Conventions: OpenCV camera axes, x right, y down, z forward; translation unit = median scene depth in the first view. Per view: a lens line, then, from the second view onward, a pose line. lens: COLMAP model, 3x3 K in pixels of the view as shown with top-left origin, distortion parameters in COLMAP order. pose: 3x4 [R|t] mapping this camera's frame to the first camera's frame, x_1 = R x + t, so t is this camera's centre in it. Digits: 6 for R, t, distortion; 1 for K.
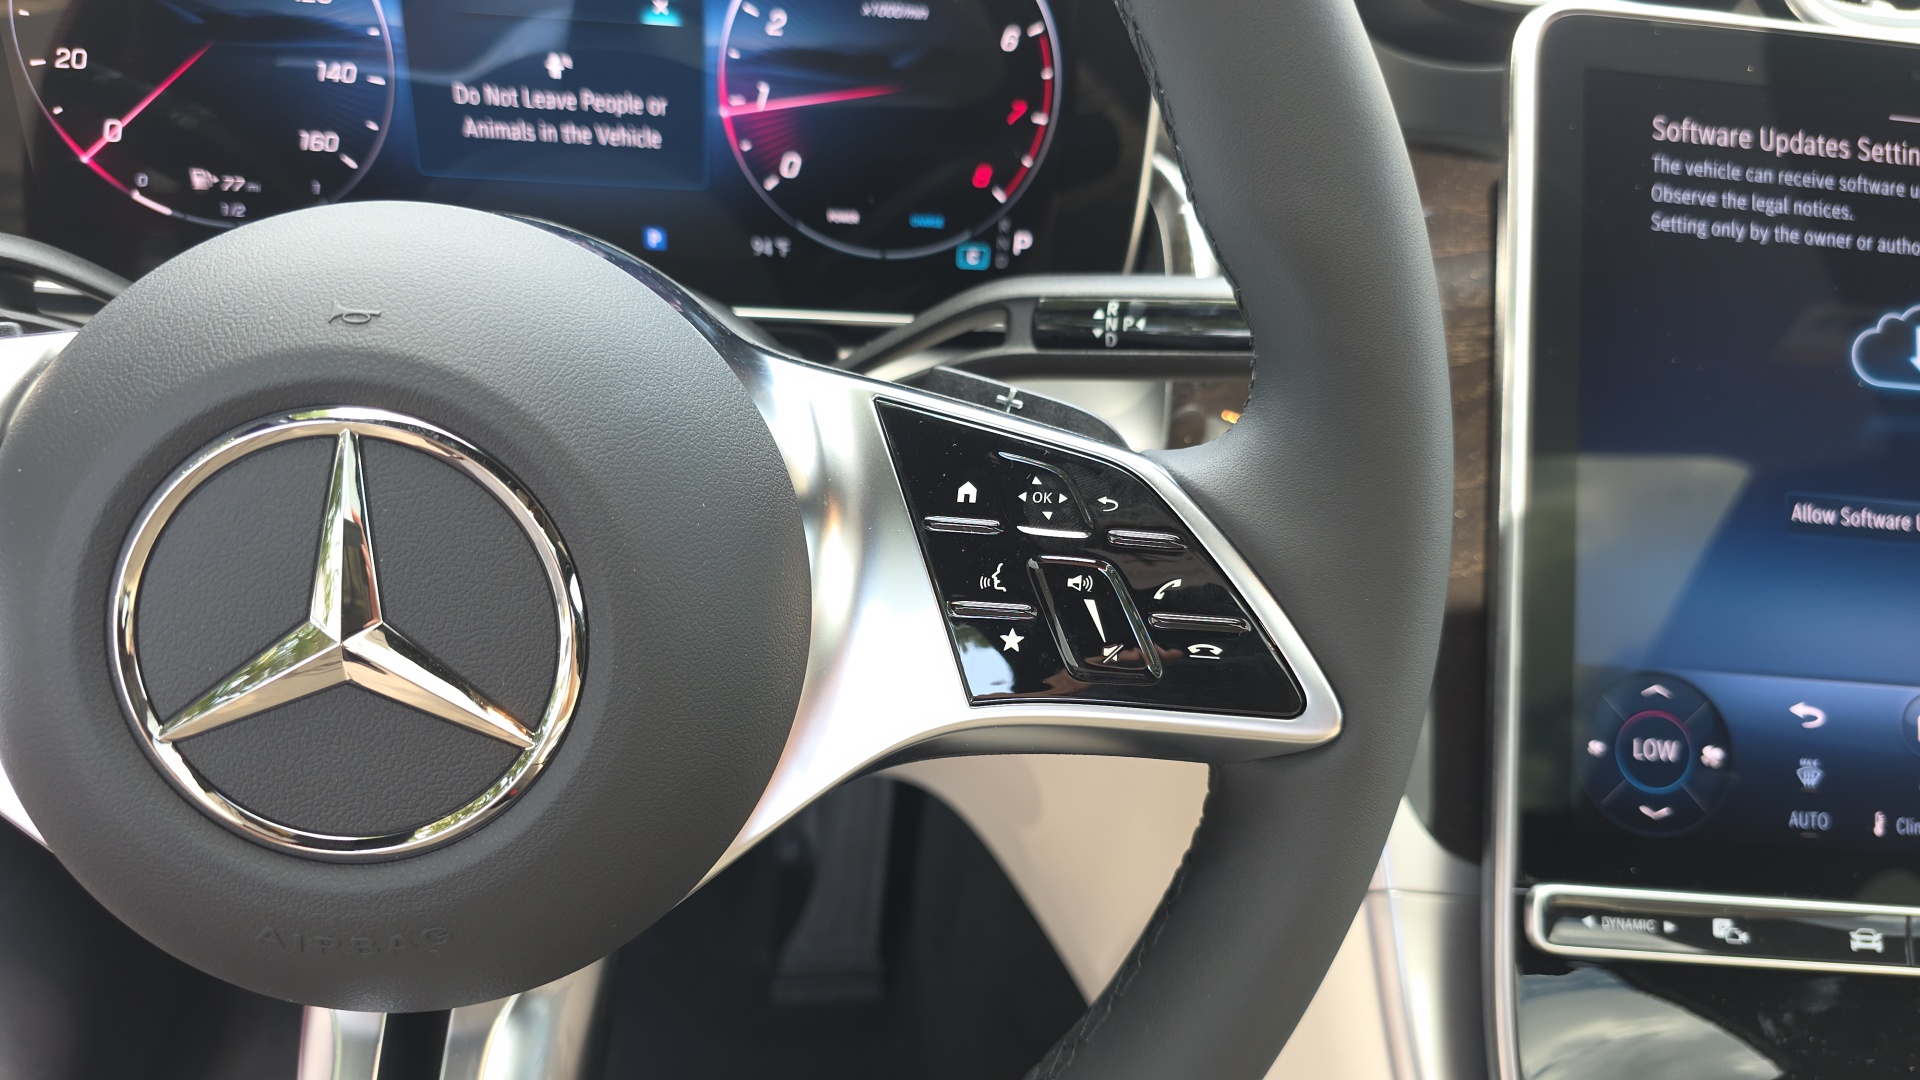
lens RADIAL K [[1296.7, 0, 928.0], [0, 1296.7, 561.9], [0, 0, 1]] dist [0.040983, -0.054948]
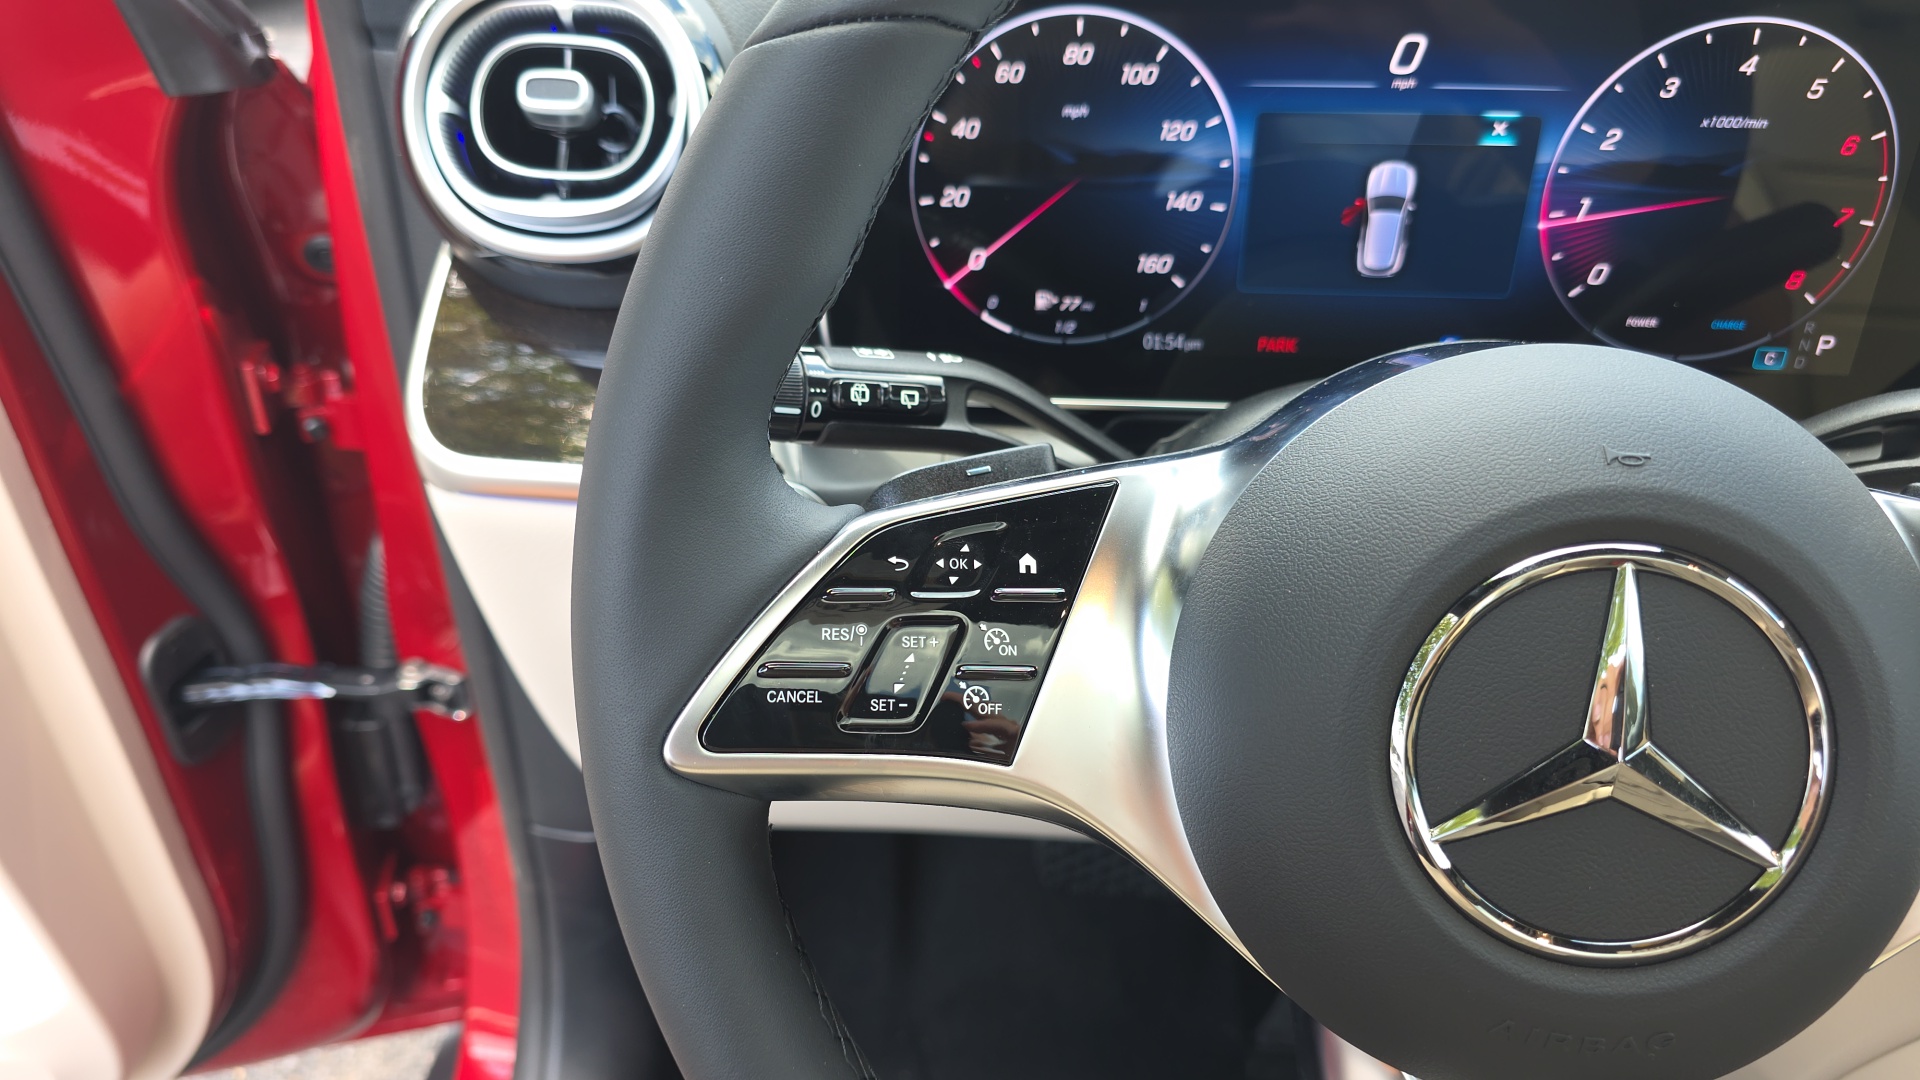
lens RADIAL K [[1296.7, 0, 918.9], [0, 1296.7, 561.0], [0, 0, 1]] dist [0.040983, -0.054948]
pose [[0.981688, 0.021694, -0.189255, -0.453668], [-0.030123, 0.998673, -0.041773, -0.022267], [0.188098, 0.046709, 0.981039, -0.097569]]
